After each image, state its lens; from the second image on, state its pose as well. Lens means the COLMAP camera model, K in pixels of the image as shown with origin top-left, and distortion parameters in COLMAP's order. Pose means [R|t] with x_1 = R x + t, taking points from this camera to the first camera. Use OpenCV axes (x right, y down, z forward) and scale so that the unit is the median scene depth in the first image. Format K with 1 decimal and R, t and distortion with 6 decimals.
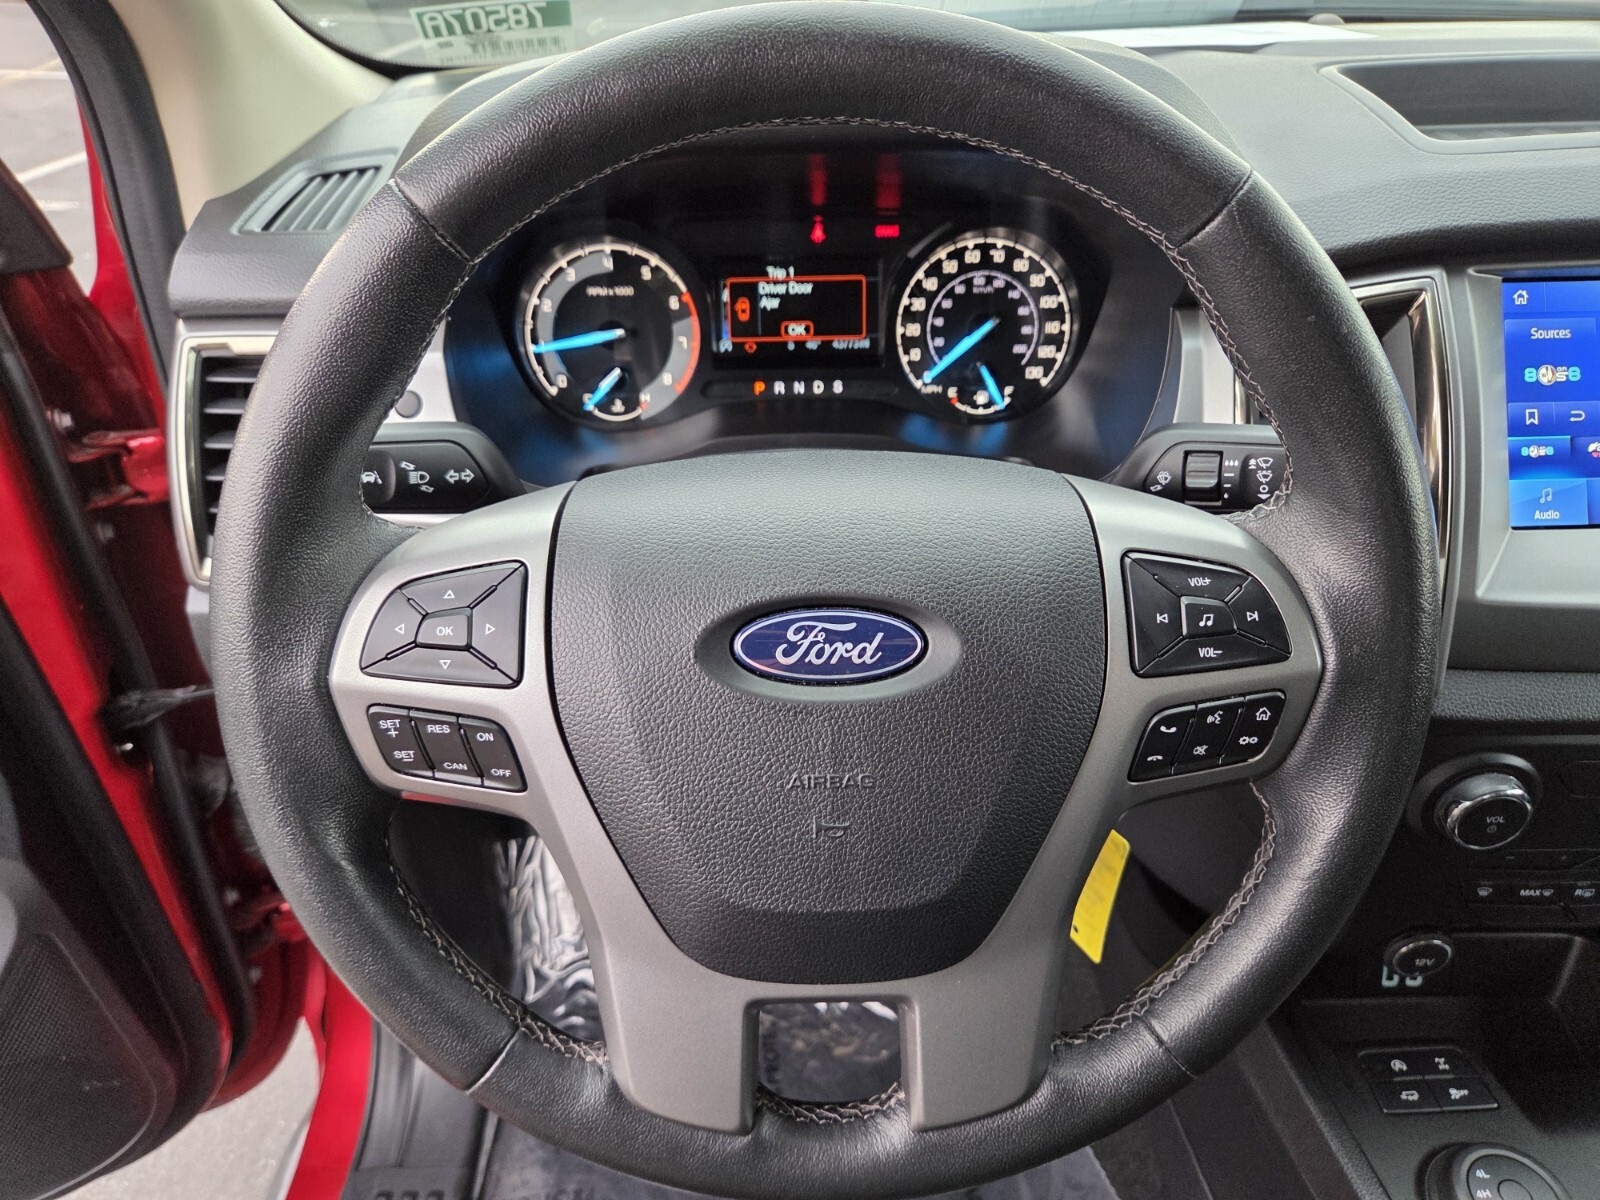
lens RADIAL K [[1071.5, 0, 795.3], [0, 1071.5, 588.3], [0, 0, 1]] dist [0.061939, -0.047304]
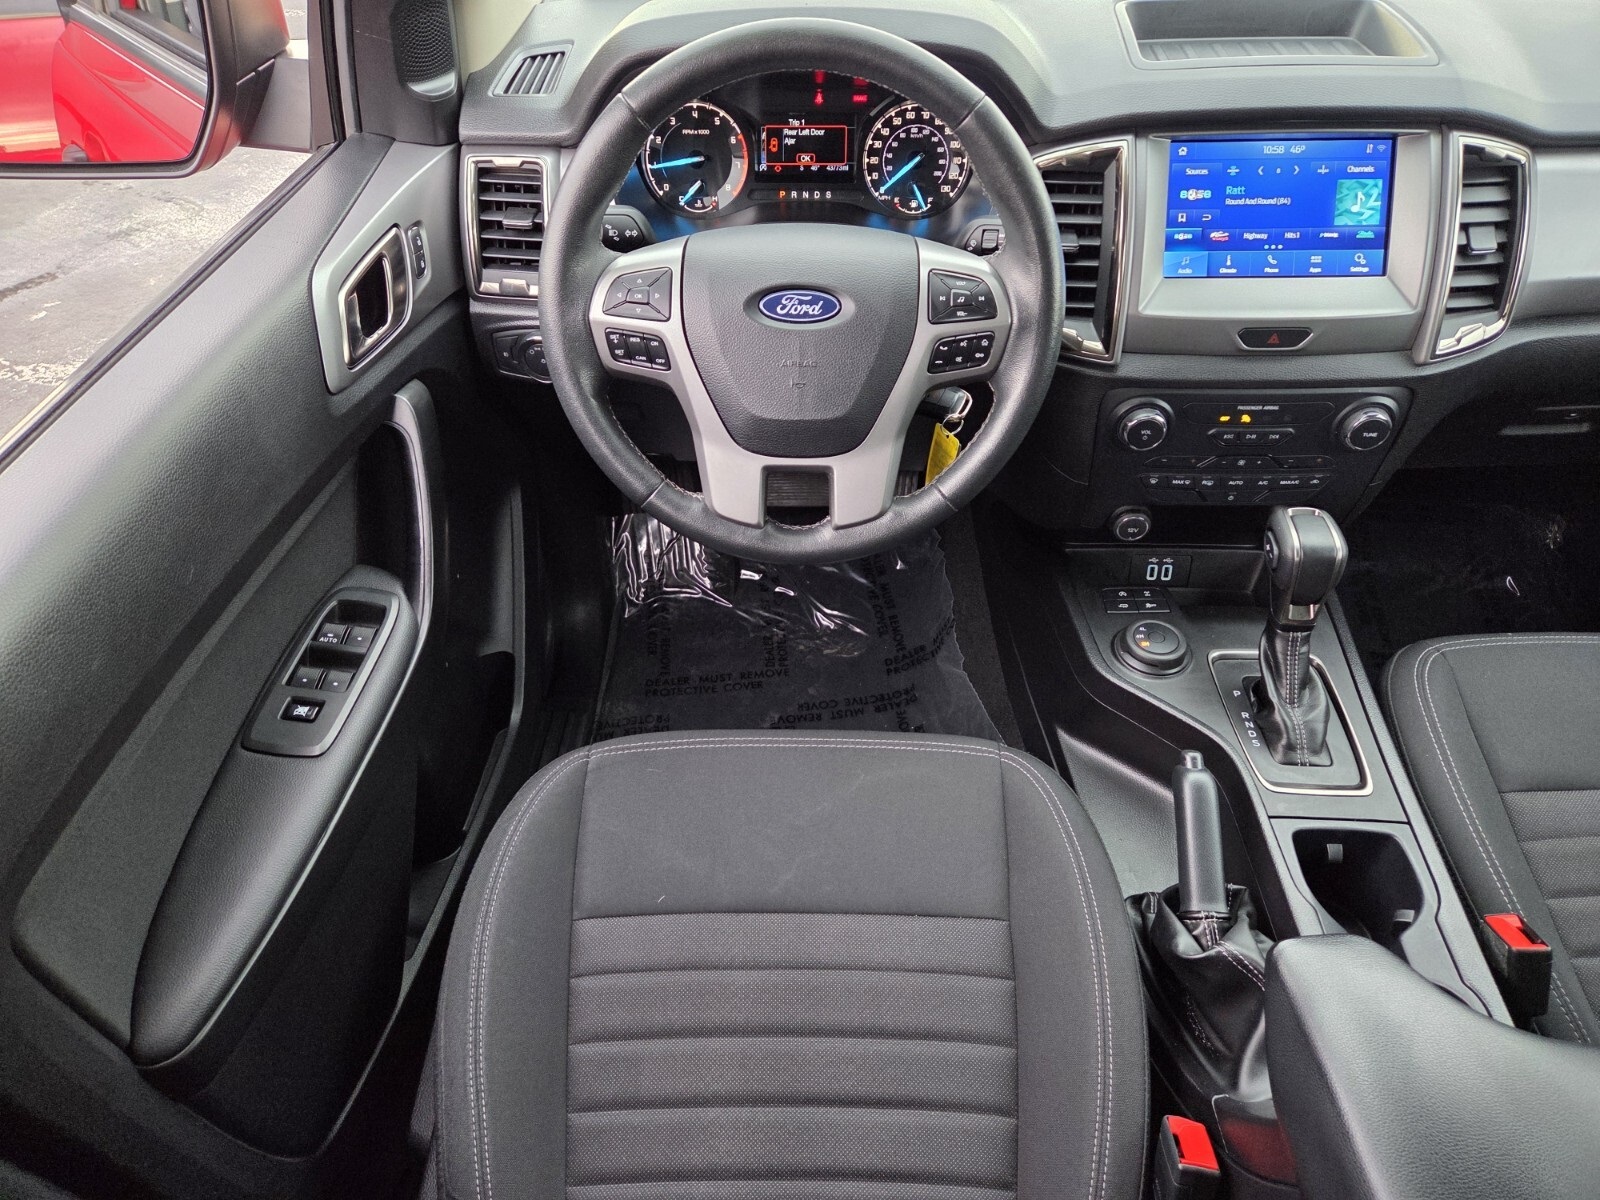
lens RADIAL K [[1071.5, 0, 789.8], [0, 1071.5, 587.9], [0, 0, 1]] dist [0.061939, -0.047304]
pose [[0.998620, 0.036537, -0.037731, 0.084585], [-0.030233, 0.987313, 0.155882, 0.207572], [0.042947, -0.154526, 0.987055, -1.003197]]
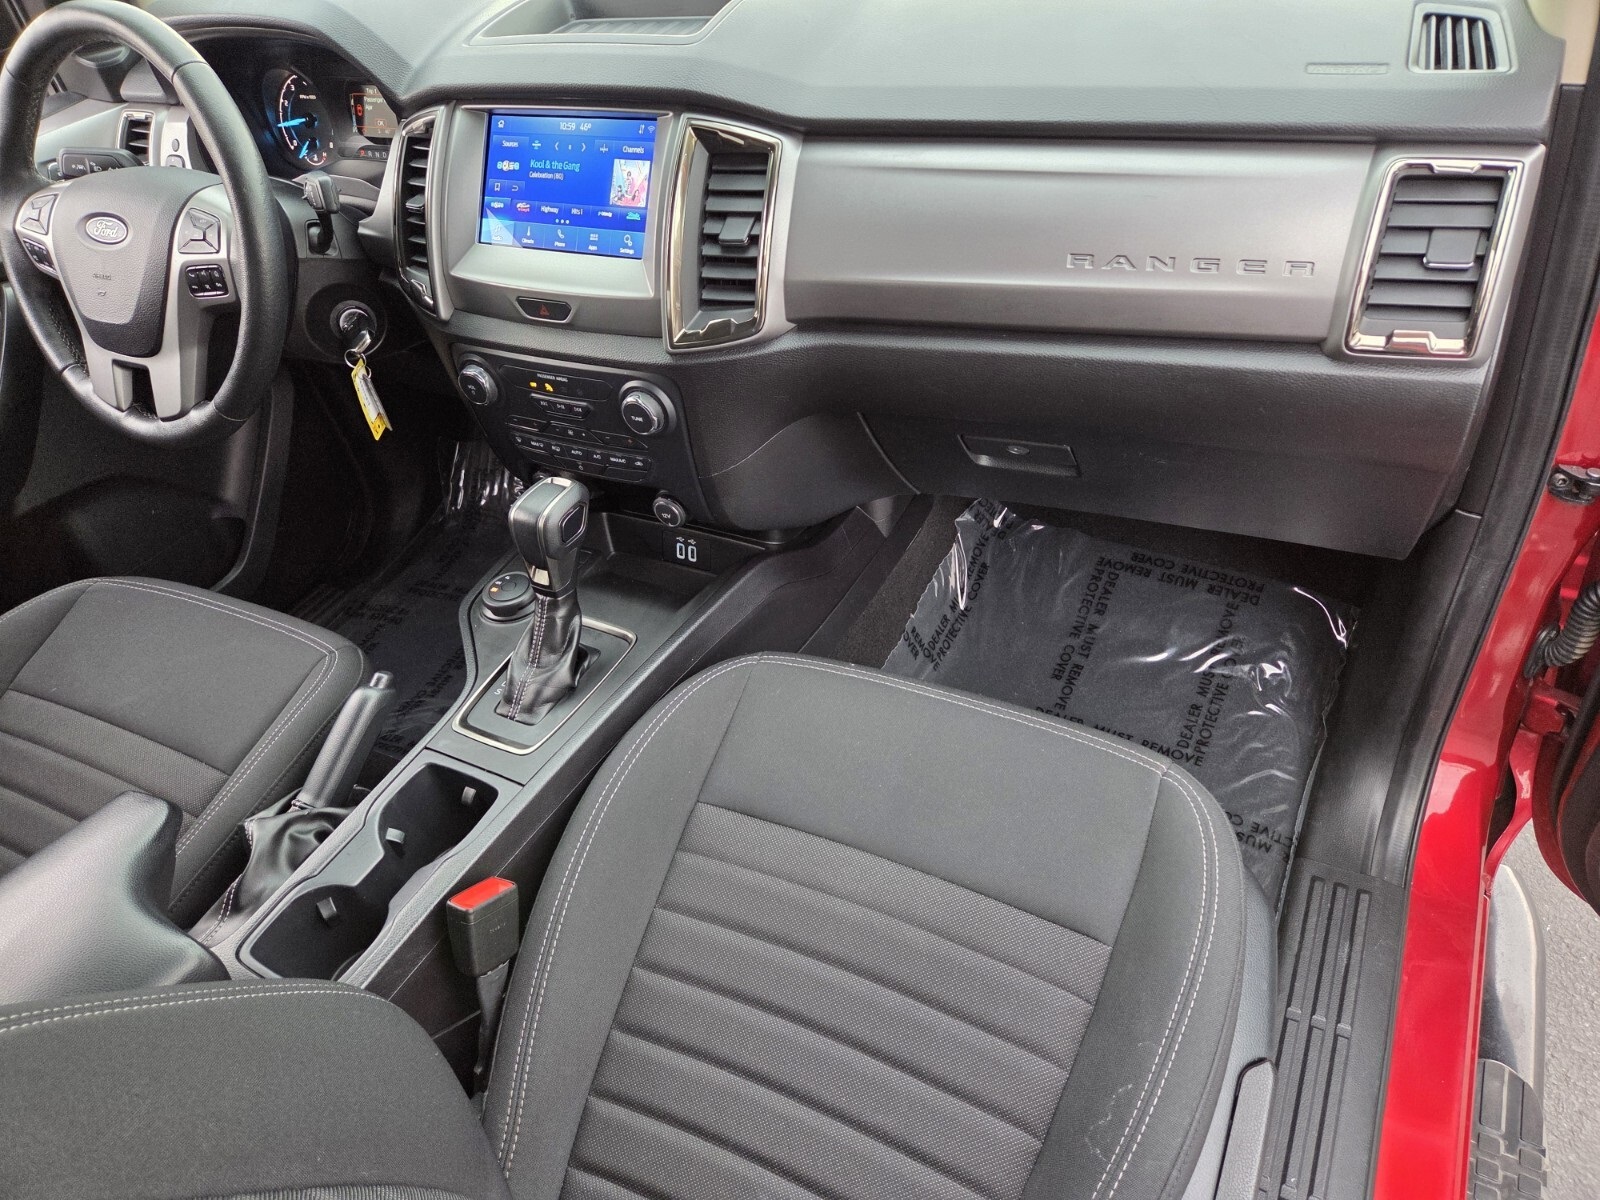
lens RADIAL K [[1071.5, 0, 799.7], [0, 1071.5, 601.7], [0, 0, 1]] dist [0.061939, -0.047304]
pose [[0.868331, 0.239957, -0.434076, 2.218783], [-0.159769, 0.963853, 0.213215, 0.066209], [0.469549, -0.115790, 0.875281, -0.586052]]
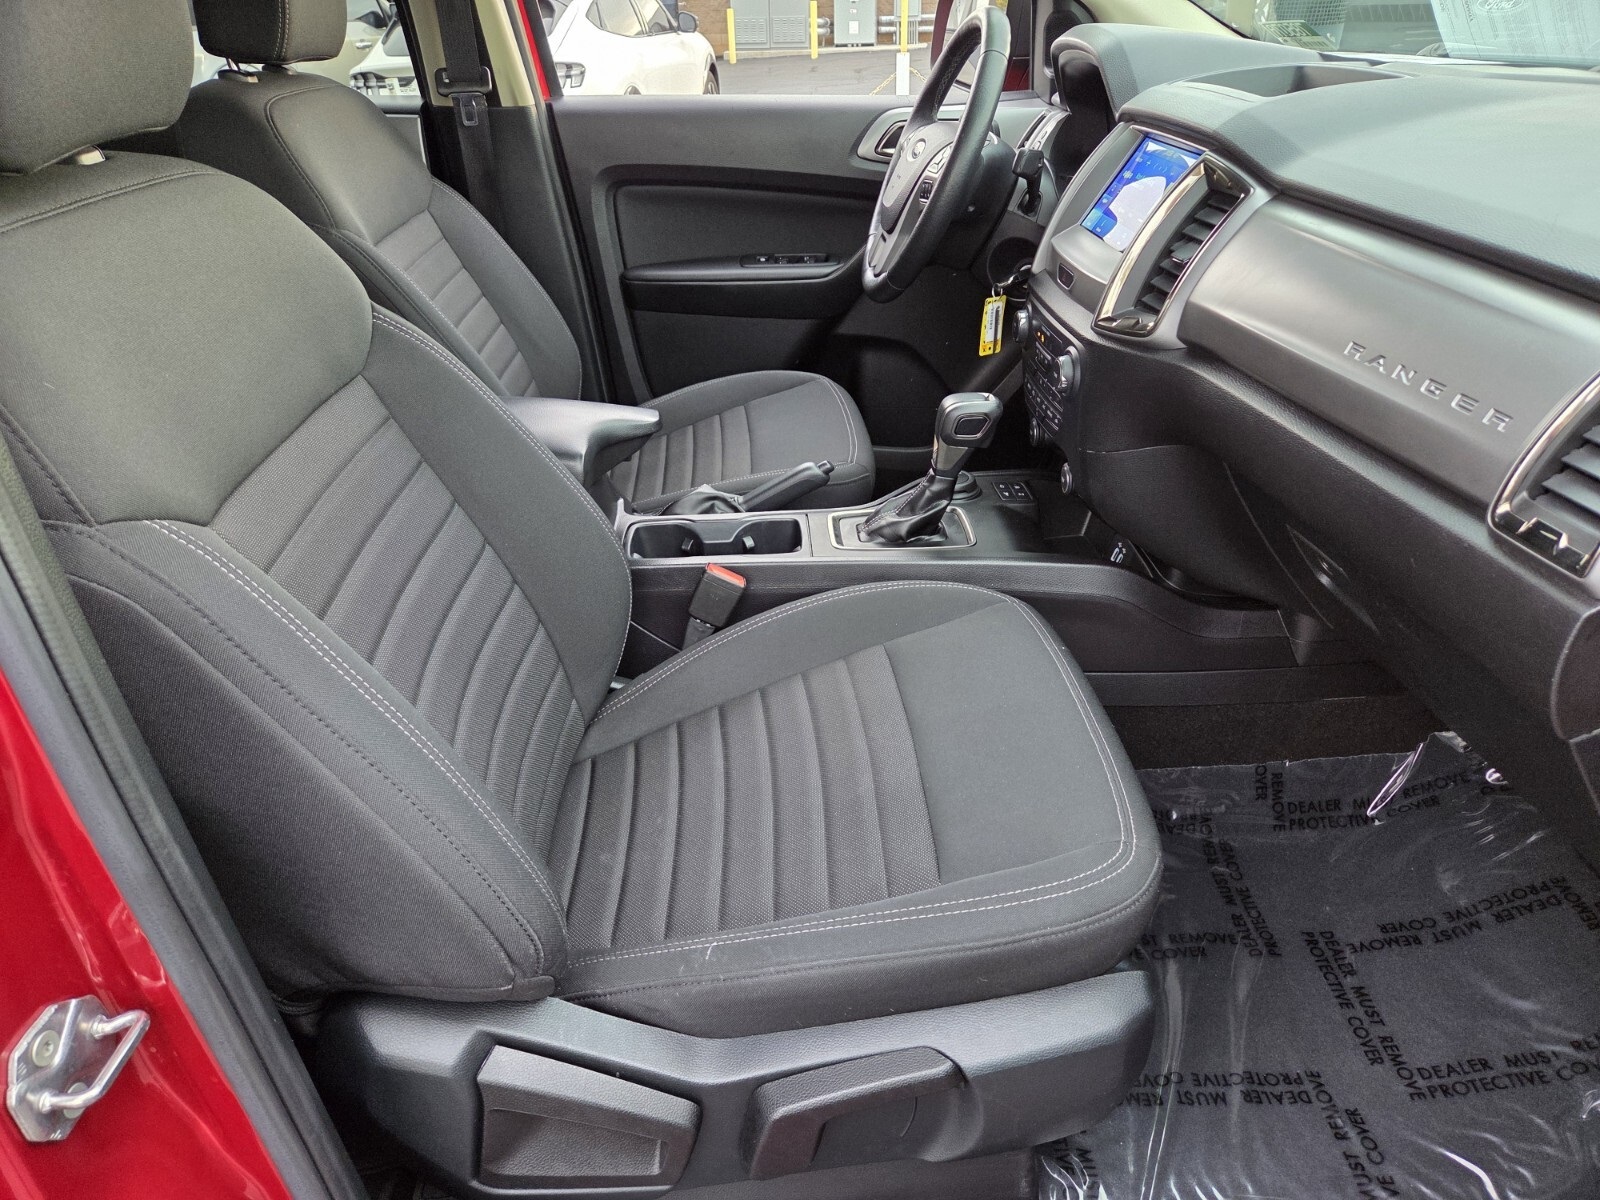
lens RADIAL K [[1071.5, 0, 798.7], [0, 1071.5, 595.7], [0, 0, 1]] dist [0.061939, -0.047304]
pose [[0.024500, 0.498584, -0.866495, 3.293249], [-0.523933, 0.744587, 0.413624, -0.109046], [0.851407, 0.443852, 0.279467, 0.087477]]
